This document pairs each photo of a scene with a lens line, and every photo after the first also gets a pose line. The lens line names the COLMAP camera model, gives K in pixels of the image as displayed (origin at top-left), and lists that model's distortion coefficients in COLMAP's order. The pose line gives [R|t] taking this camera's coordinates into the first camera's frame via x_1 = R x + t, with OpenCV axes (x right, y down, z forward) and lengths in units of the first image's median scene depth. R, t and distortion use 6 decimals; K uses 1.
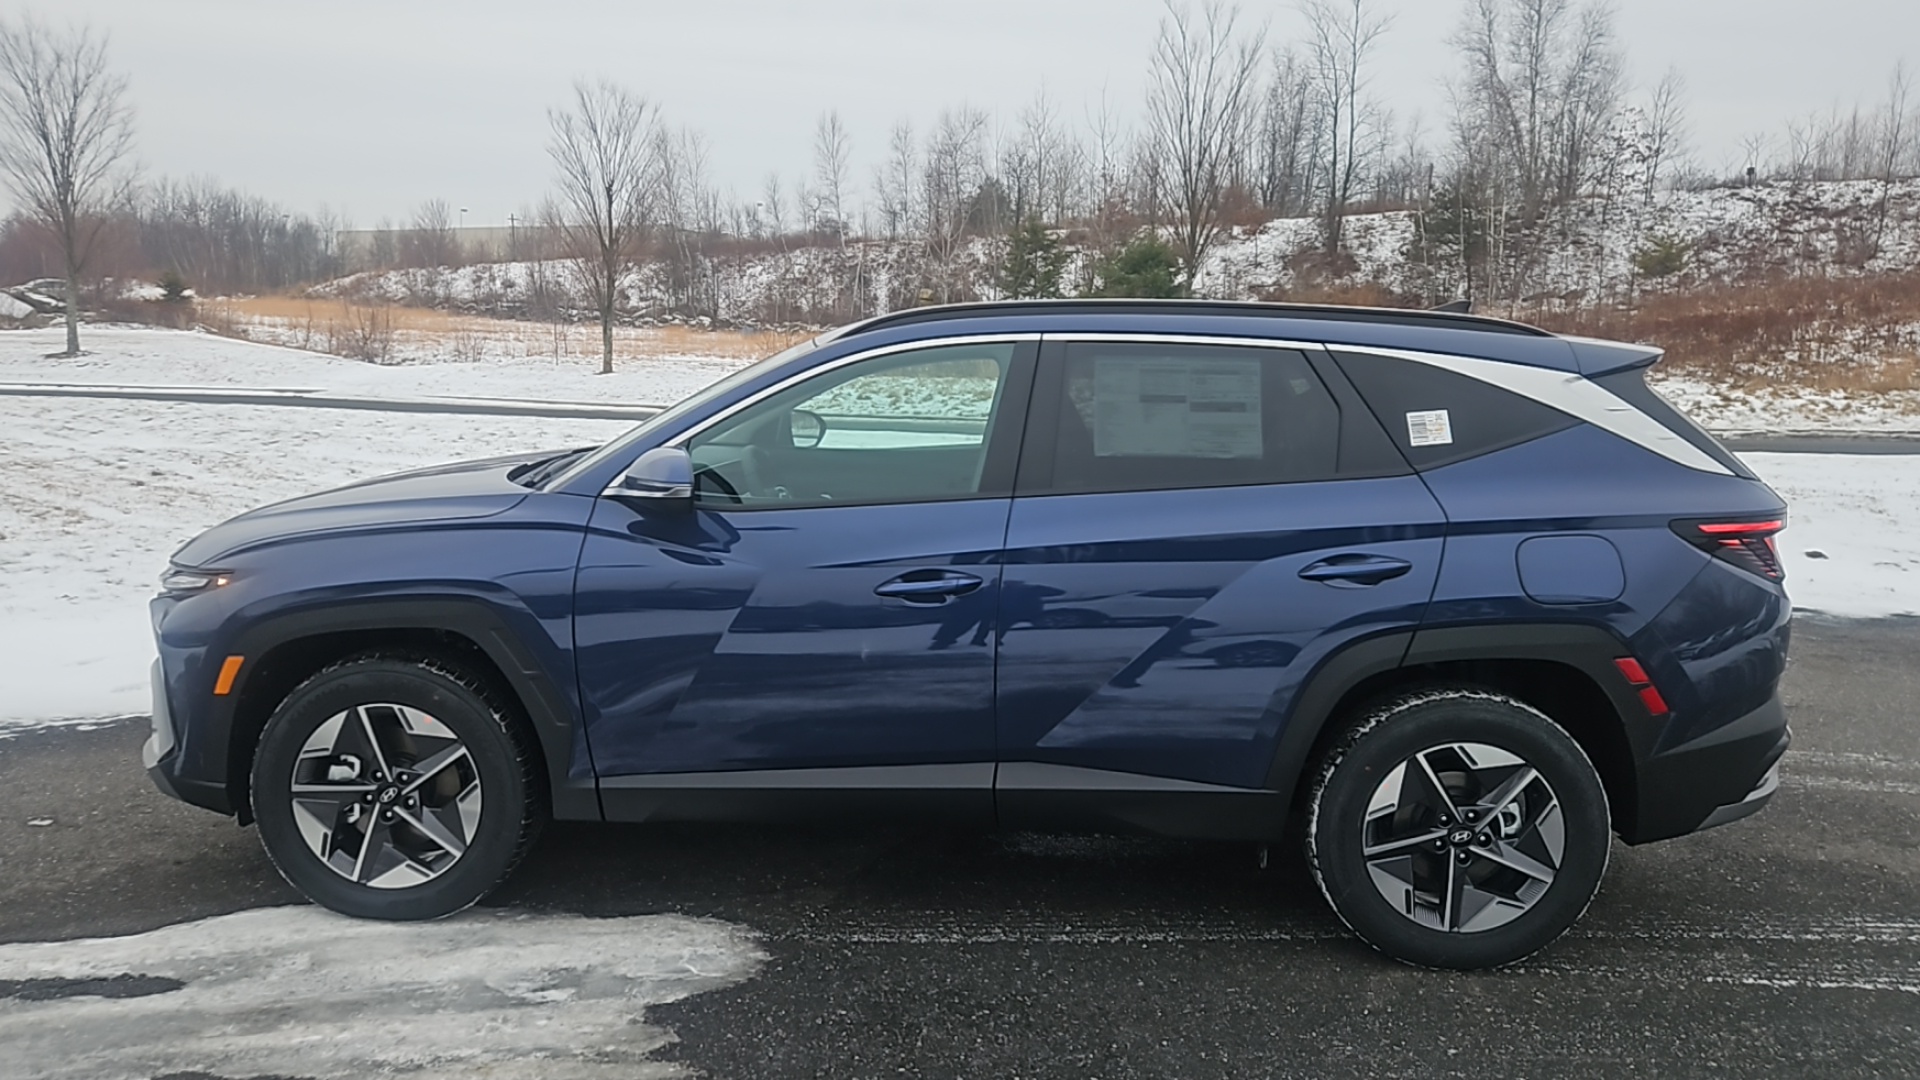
lens RADIAL K [[1407.3, 0, 944.4], [0, 1407.3, 537.1], [0, 0, 1]] dist [0.083480, -0.064183]
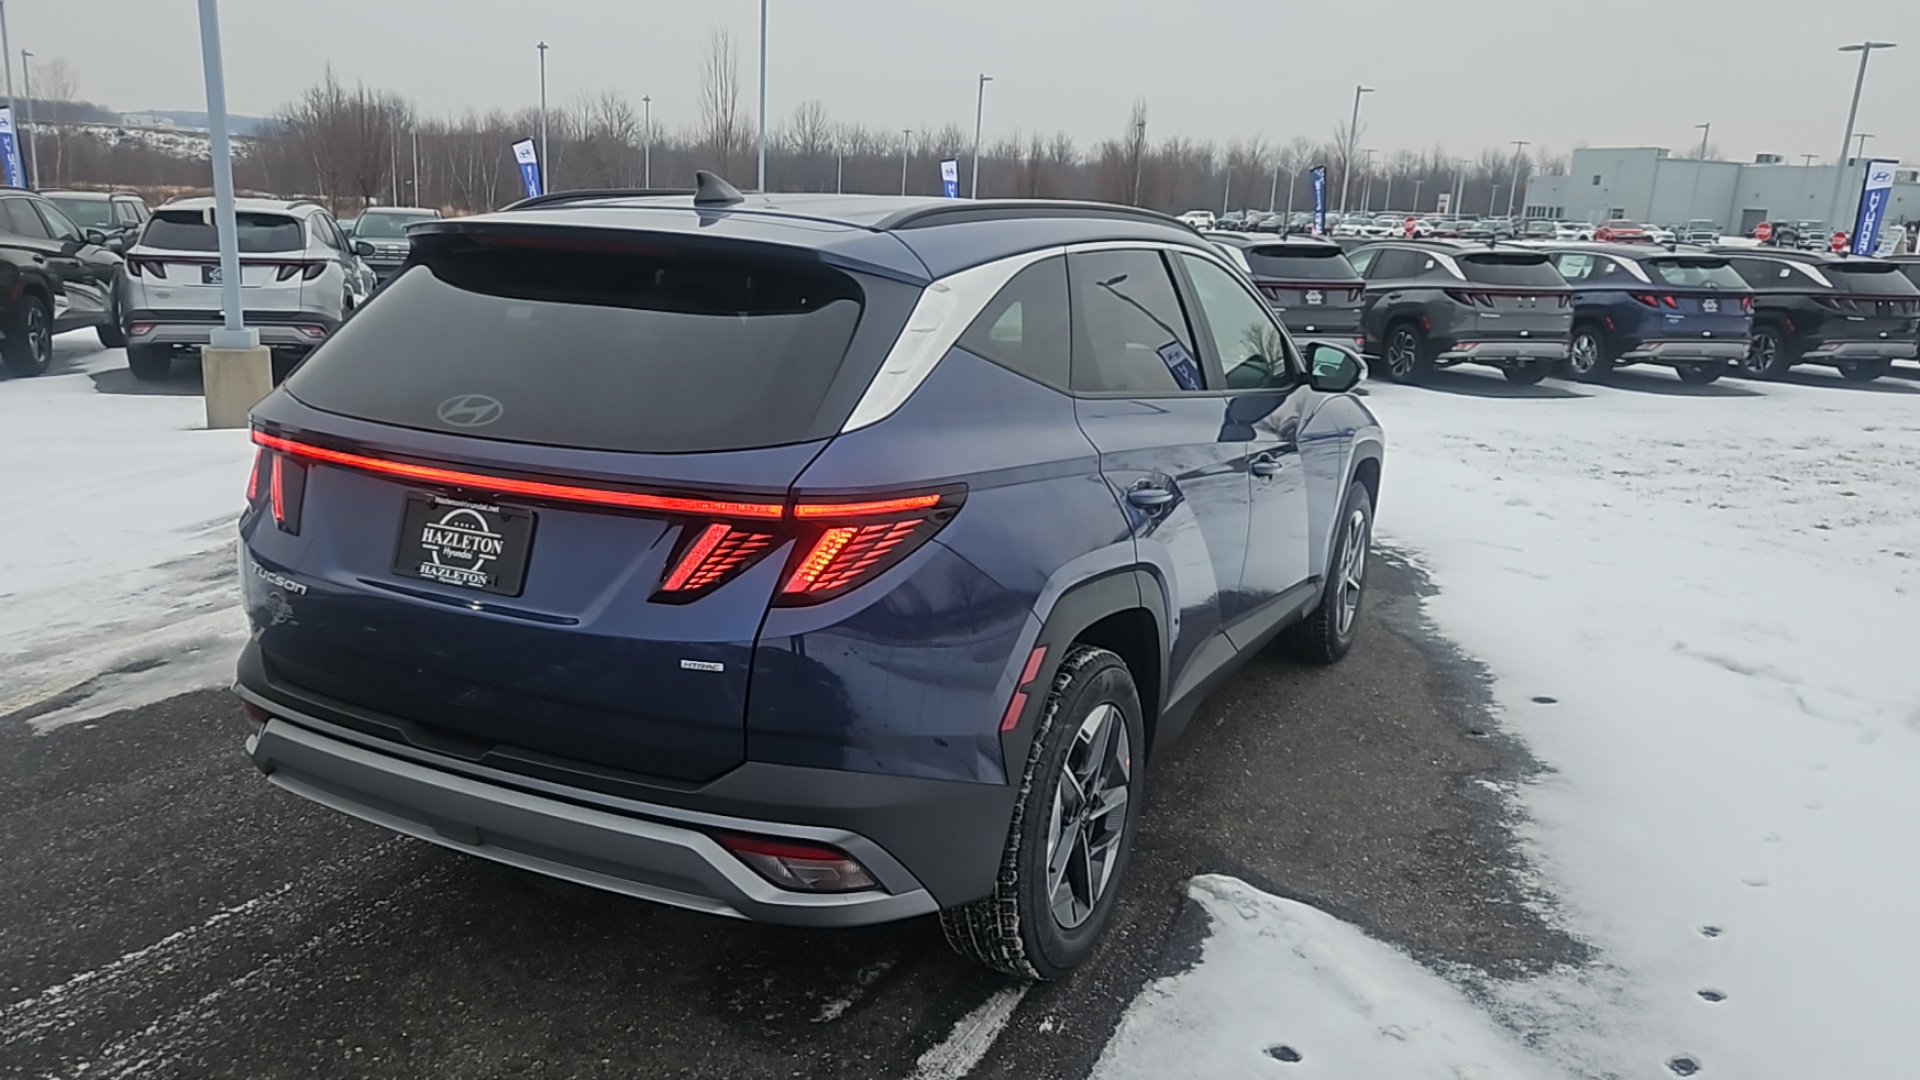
lens RADIAL K [[1407.3, 0, 942.1], [0, 1407.3, 536.0], [0, 0, 1]] dist [0.083480, -0.064183]
pose [[-0.423812, 0.157941, -0.891873, 1.066339], [-0.179368, 0.950543, 0.253566, -0.211220], [0.887812, 0.267438, -0.374521, 1.547381]]
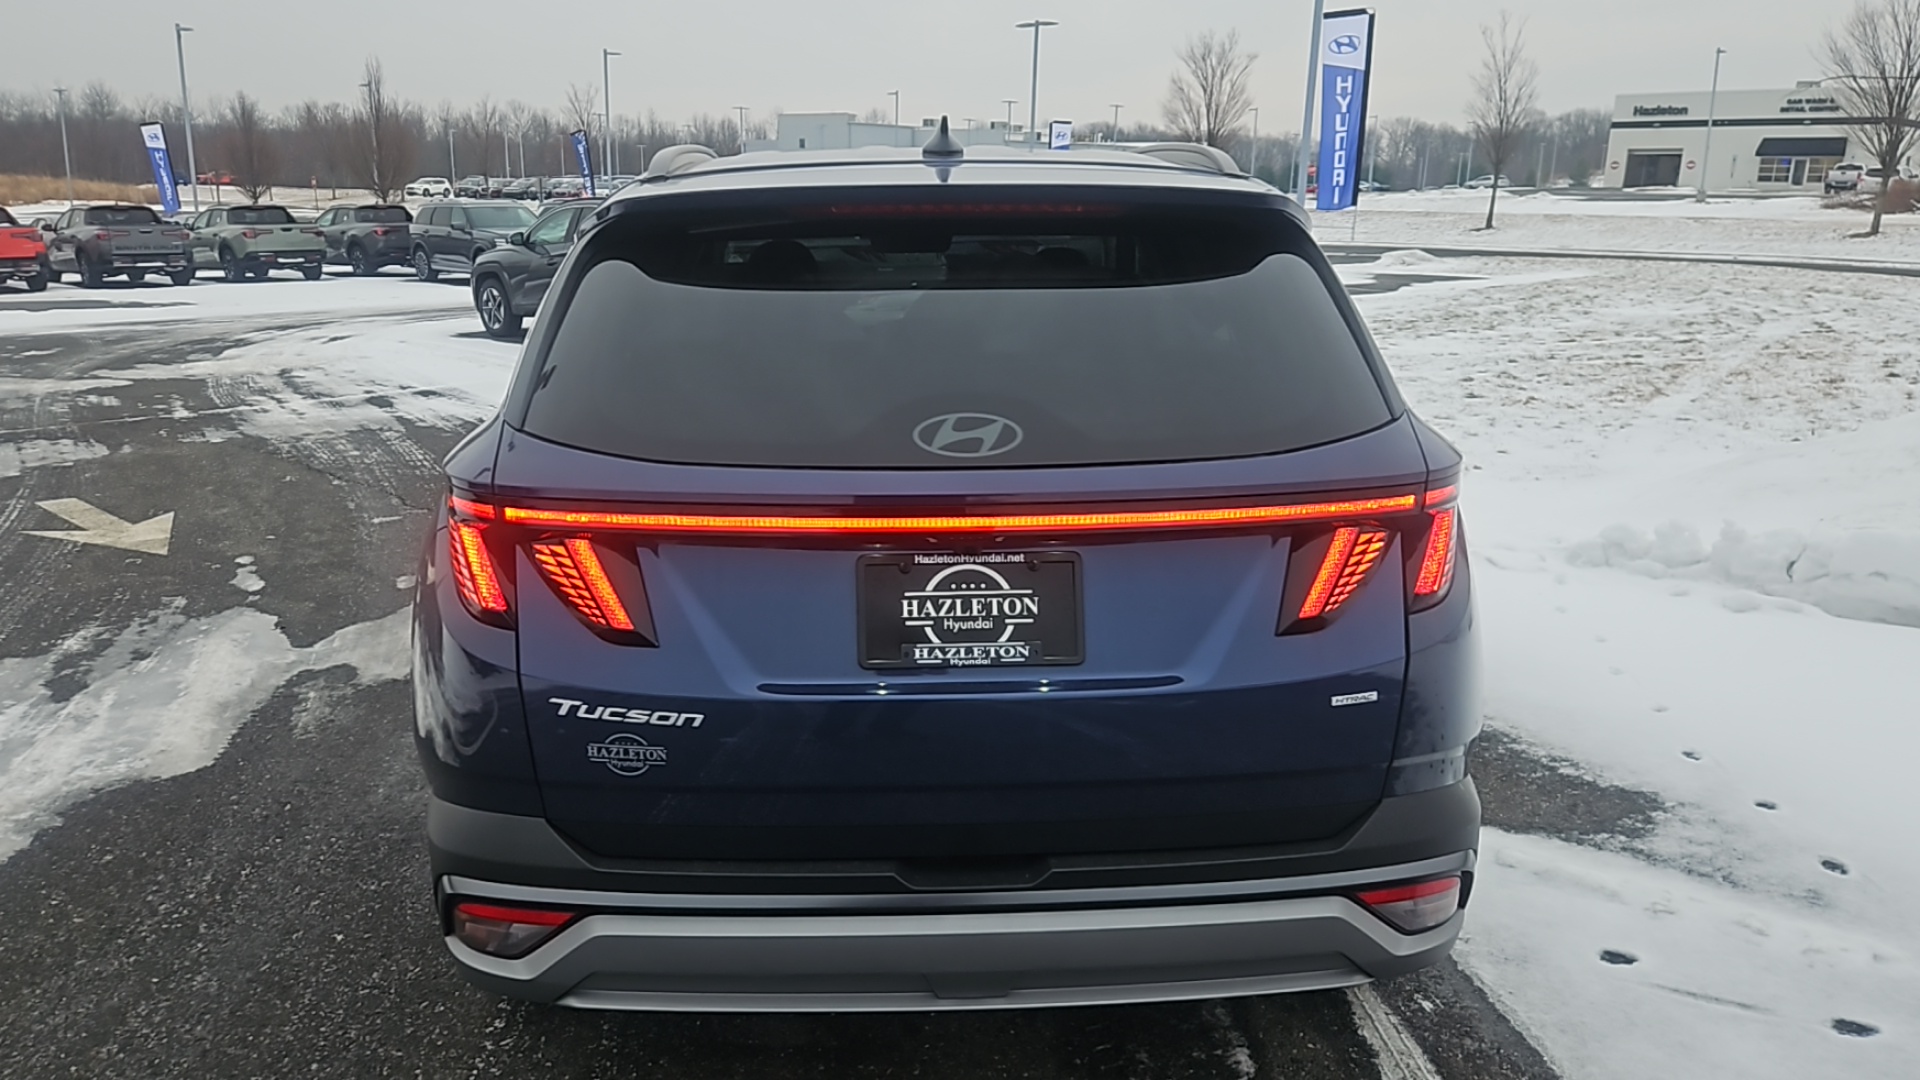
lens RADIAL K [[1407.3, 0, 948.6], [0, 1407.3, 544.3], [0, 0, 1]] dist [0.083480, -0.064183]
pose [[0.086323, 0.211577, -0.973542, 1.048351], [-0.140524, 0.970006, 0.198349, -0.120357], [0.986307, 0.119684, 0.113465, 1.038743]]
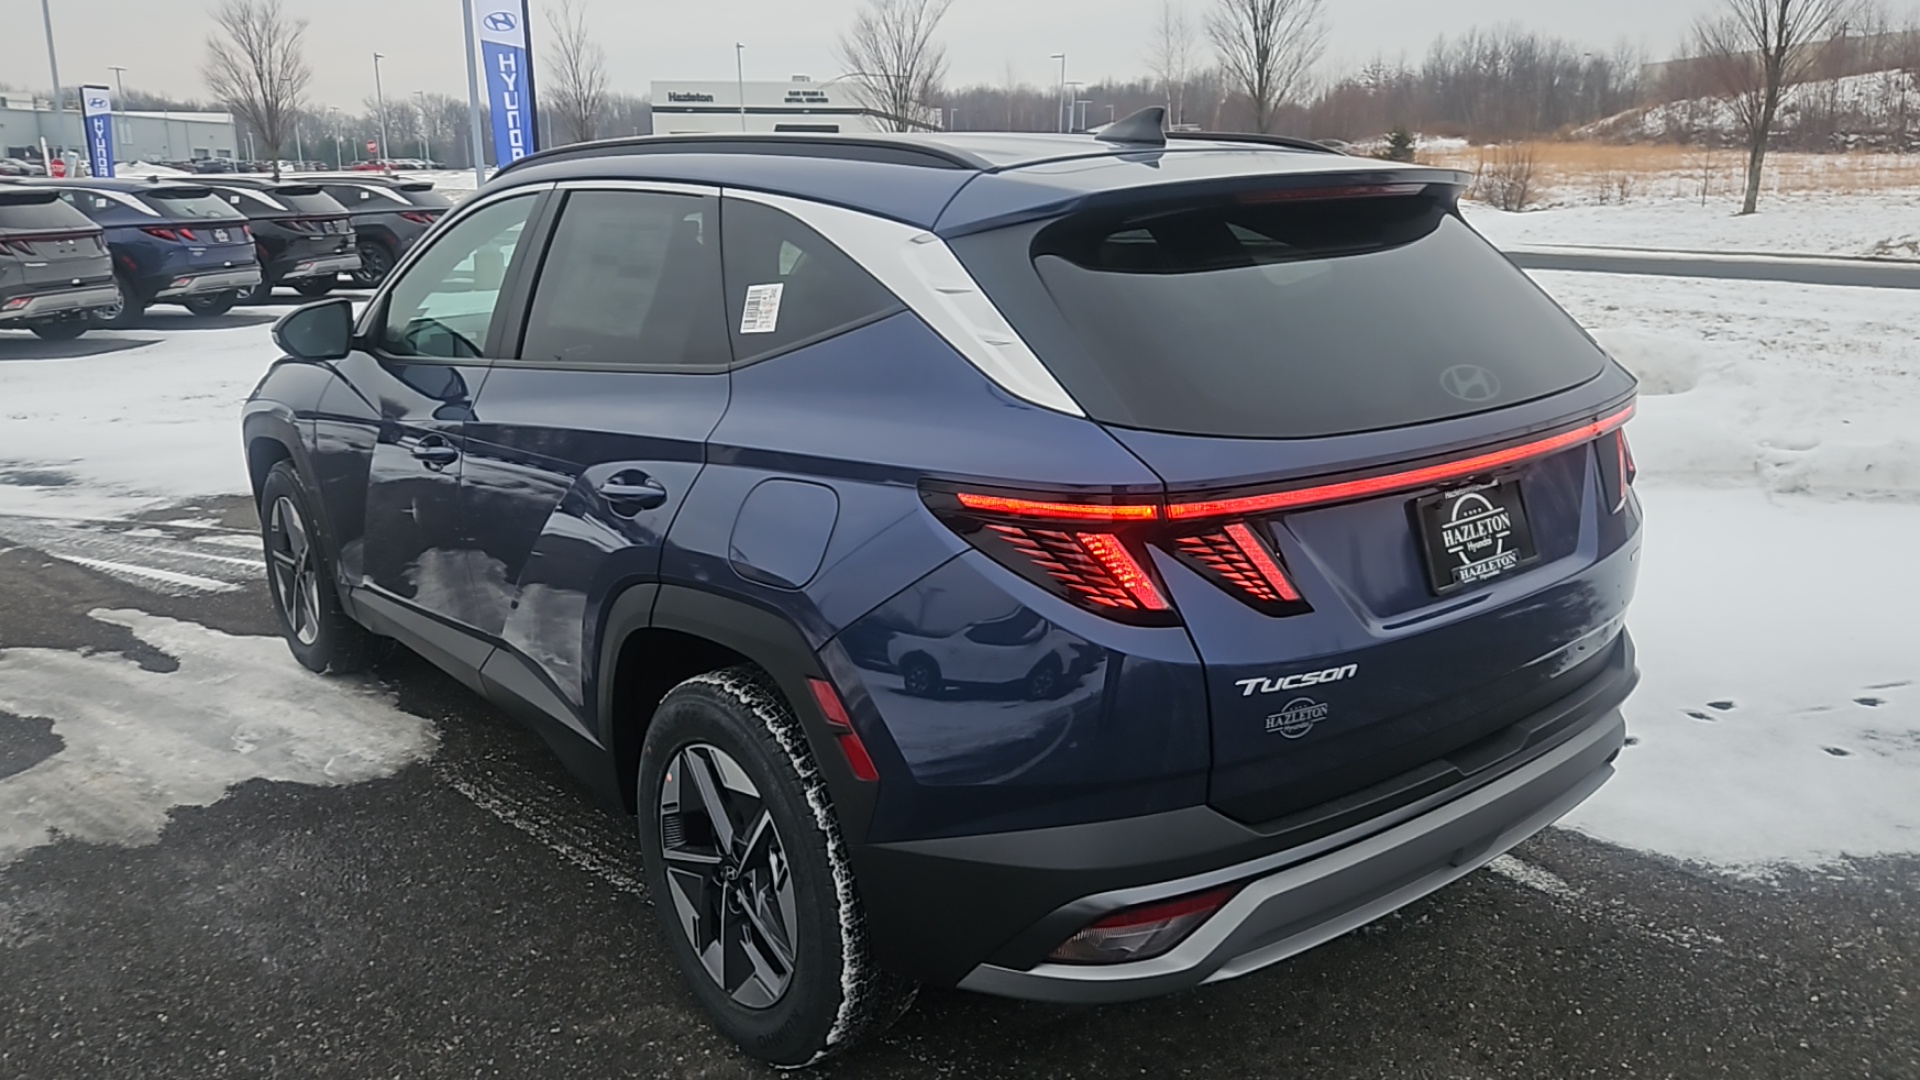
lens RADIAL K [[1407.3, 0, 952.2], [0, 1407.3, 541.0], [0, 0, 1]] dist [0.083480, -0.064183]
pose [[0.661289, 0.156506, -0.733623, 0.862158], [-0.077040, 0.986991, 0.141114, -0.063808], [0.746165, -0.036799, 0.664743, 0.553634]]
